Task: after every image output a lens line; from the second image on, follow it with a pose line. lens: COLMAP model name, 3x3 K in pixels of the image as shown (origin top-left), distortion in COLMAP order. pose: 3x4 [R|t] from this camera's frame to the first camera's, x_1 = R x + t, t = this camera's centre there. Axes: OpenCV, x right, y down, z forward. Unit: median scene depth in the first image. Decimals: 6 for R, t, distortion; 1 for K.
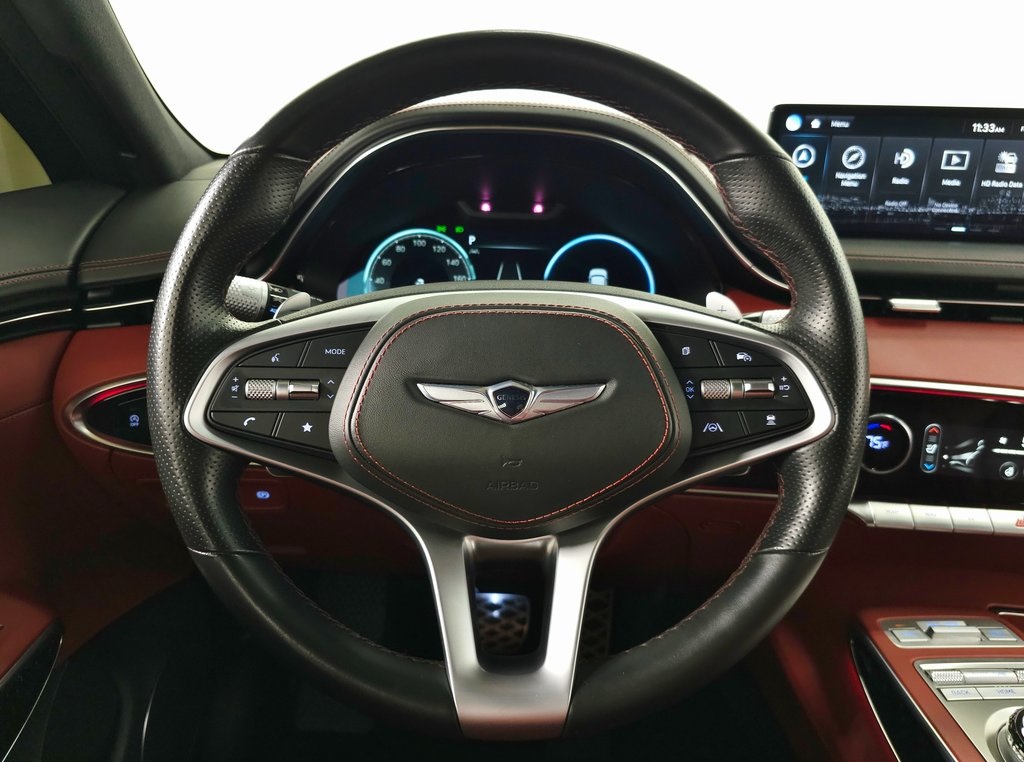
lens RADIAL K [[731.0, 0, 504.0], [0, 731.0, 383.8], [0, 0, 1]] dist [0.008100, -0.021712]
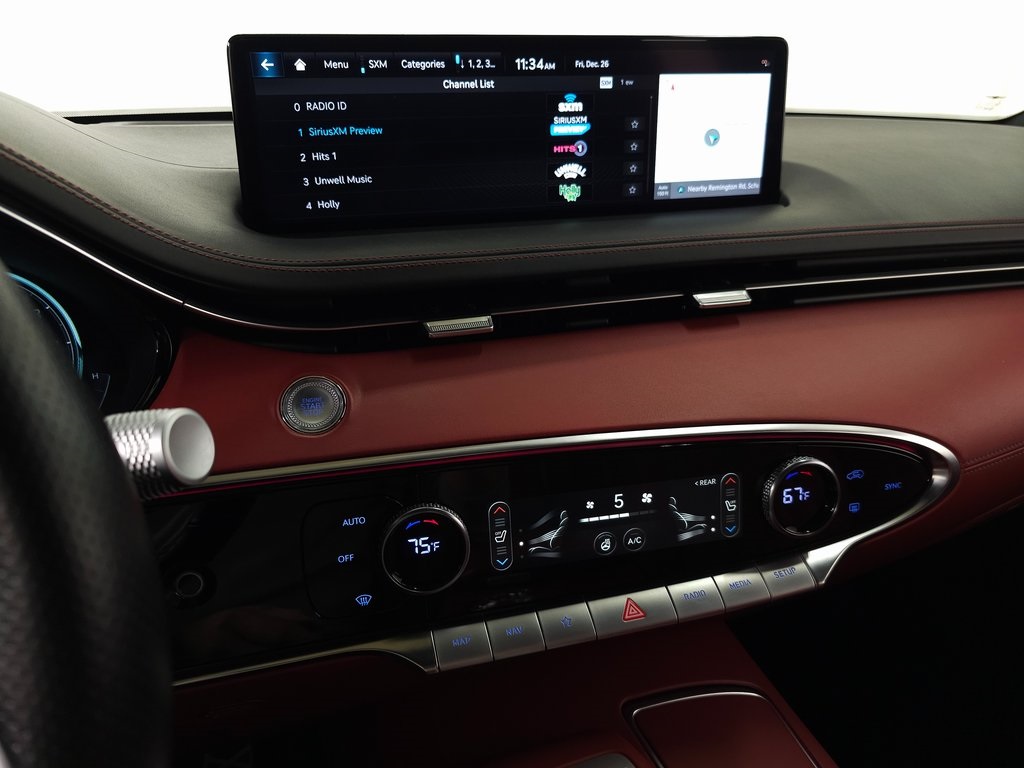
lens RADIAL K [[709.8, 0, 505.0], [0, 709.8, 385.0], [0, 0, 1]] dist [0.043883, -0.057506]
pose [[0.930760, -0.166143, 0.325704, 0.371178], [0.153285, 0.986046, 0.064945, -0.088611], [-0.331949, -0.010523, 0.943239, 0.348895]]
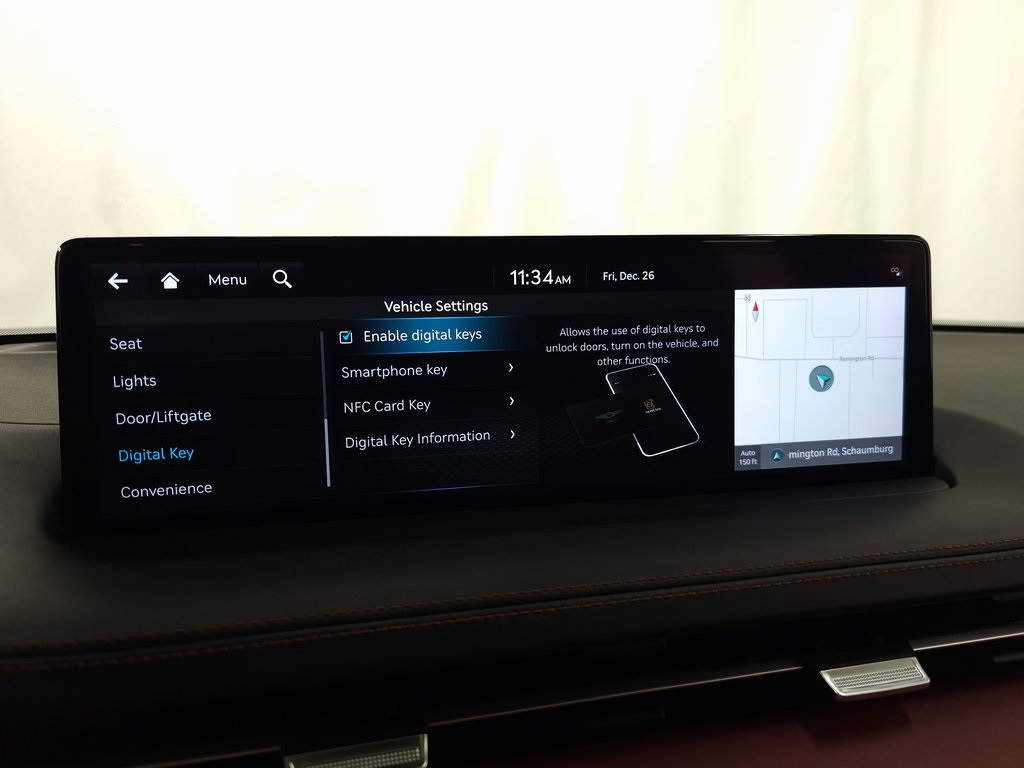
lens RADIAL K [[692.8, 0, 515.7], [0, 692.8, 373.3], [0, 0, 1]] dist [0.042619, -0.047156]
pose [[0.958523, -0.067344, 0.276946, 0.552674], [0.127187, 0.970637, -0.204174, -0.210710], [-0.255064, 0.230930, 0.938943, 0.627699]]
